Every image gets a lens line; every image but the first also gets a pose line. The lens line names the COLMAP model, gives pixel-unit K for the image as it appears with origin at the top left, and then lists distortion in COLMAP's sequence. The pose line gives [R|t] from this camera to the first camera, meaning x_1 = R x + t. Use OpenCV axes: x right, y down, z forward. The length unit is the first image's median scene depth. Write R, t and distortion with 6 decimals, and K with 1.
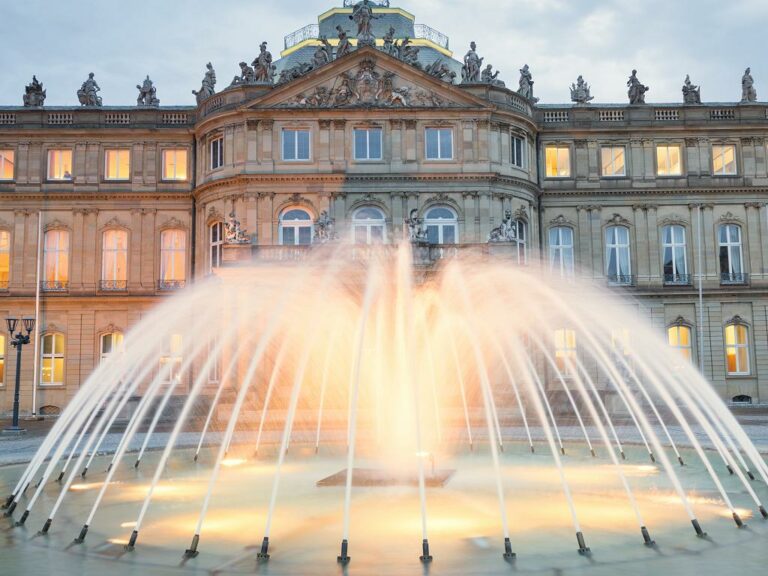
lens RADIAL K [[751.7, 0, 384.0], [0, 751.7, 288.0], [0, 0, 1]] dist [0.021924, 0.004181]
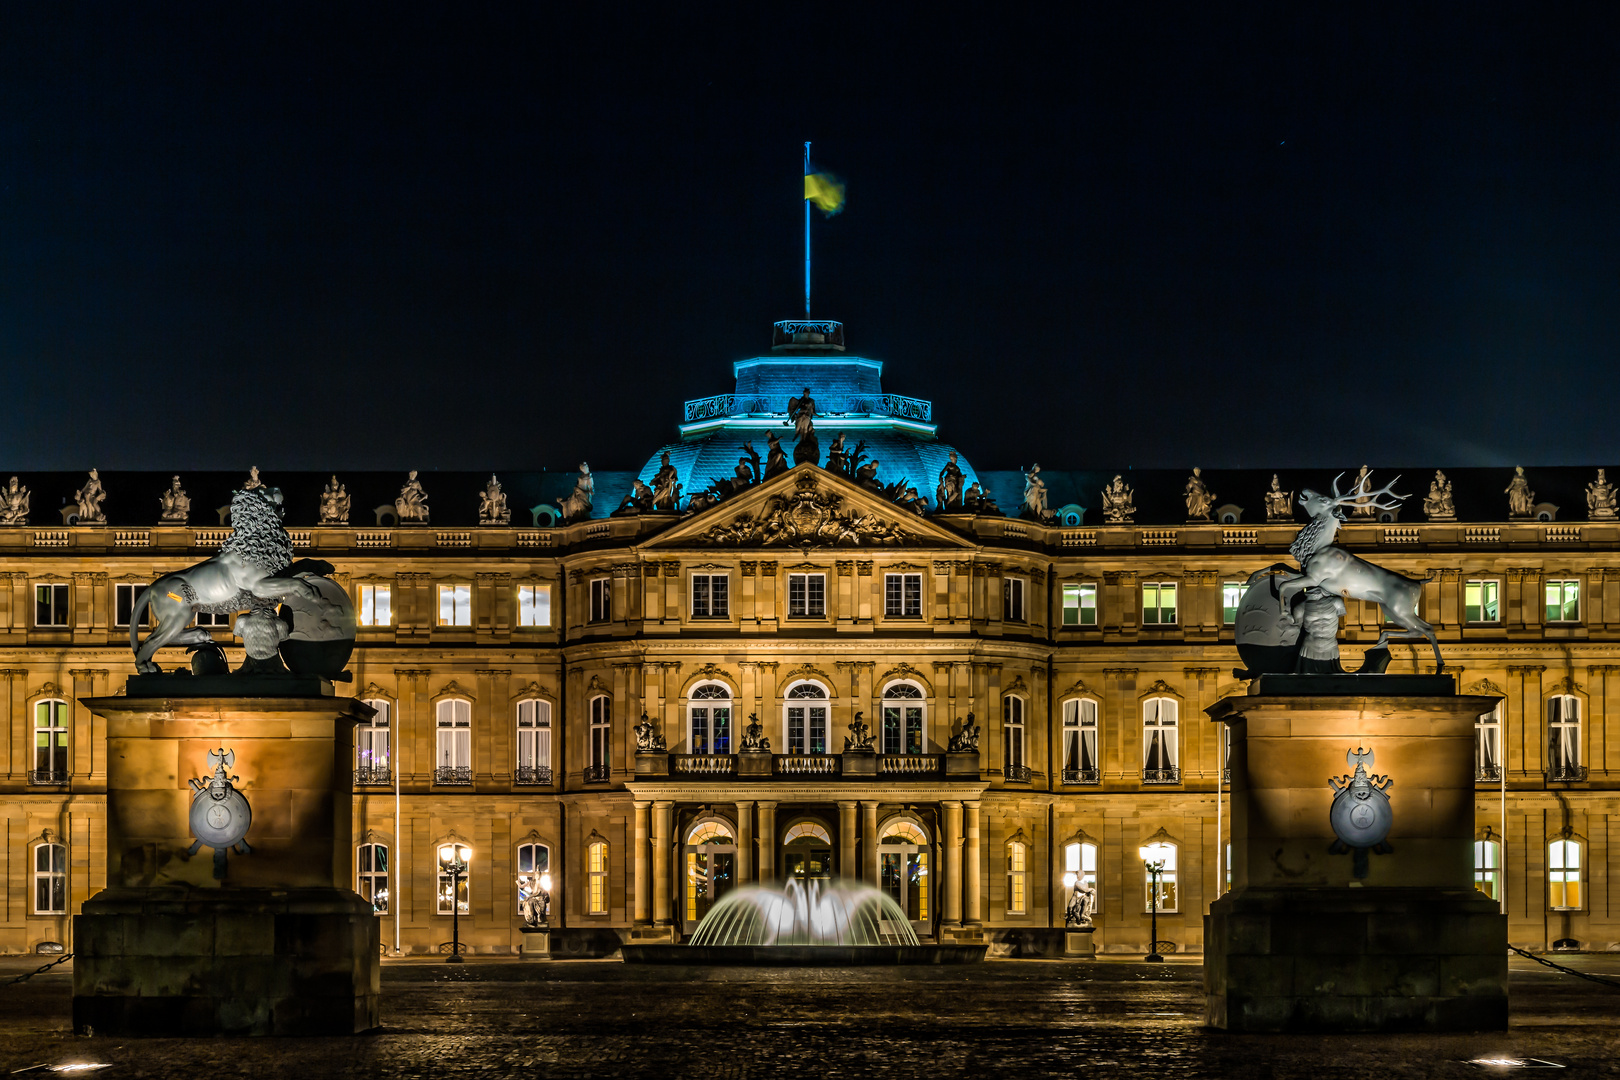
lens RADIAL K [[2788.4, 0, 802.3], [0, 2788.4, 655.3], [0, 0, 1]] dist [0.007979, 0.013137]
pose [[0.999607, 0.010183, -0.026116, 0.044326], [-0.009306, 0.999395, 0.033497, -0.214314], [0.026442, -0.033241, 0.999098, -1.663948]]
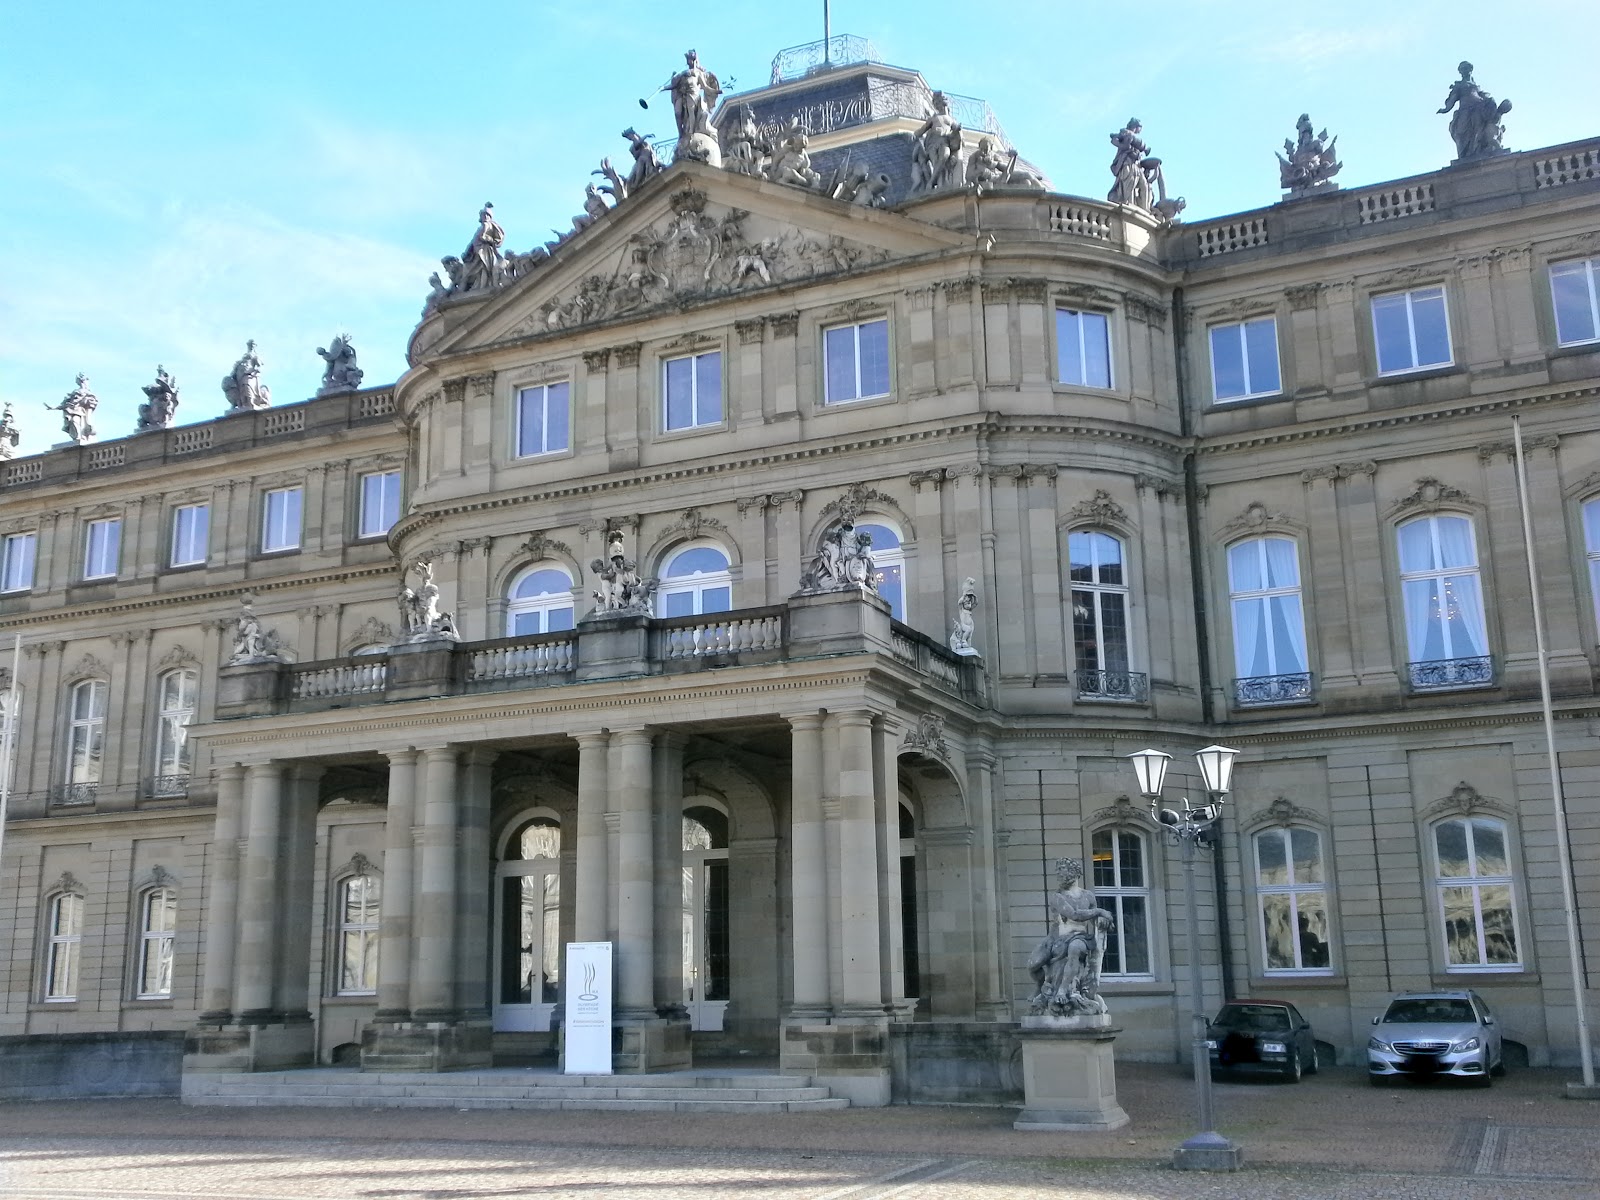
lens RADIAL K [[1566.0, 0, 800.0], [0, 1566.0, 600.0], [0, 0, 1]] dist [0.021924, 0.004181]
pose [[0.907479, -0.103482, -0.407153, 0.347569], [0.062767, 0.991706, -0.112155, 0.018193], [0.415383, 0.076223, 0.906448, 0.254367]]
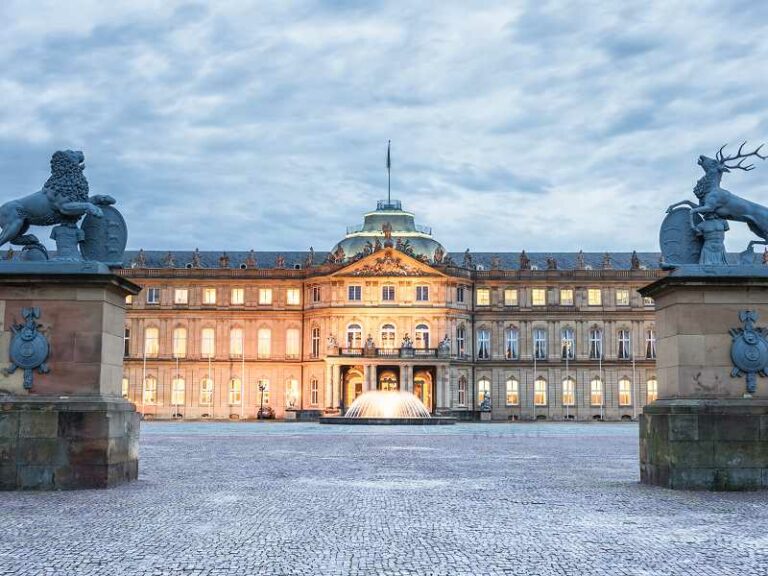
lens RADIAL K [[825.6, 0, 384.0], [0, 825.6, 288.0], [0, 0, 1]] dist [0.005505, 0.003171]
pose [[0.999522, 0.014391, -0.027344, 0.027981], [-0.014753, 0.999806, -0.013060, -0.167009], [0.027150, 0.013457, 0.999541, -1.260962]]
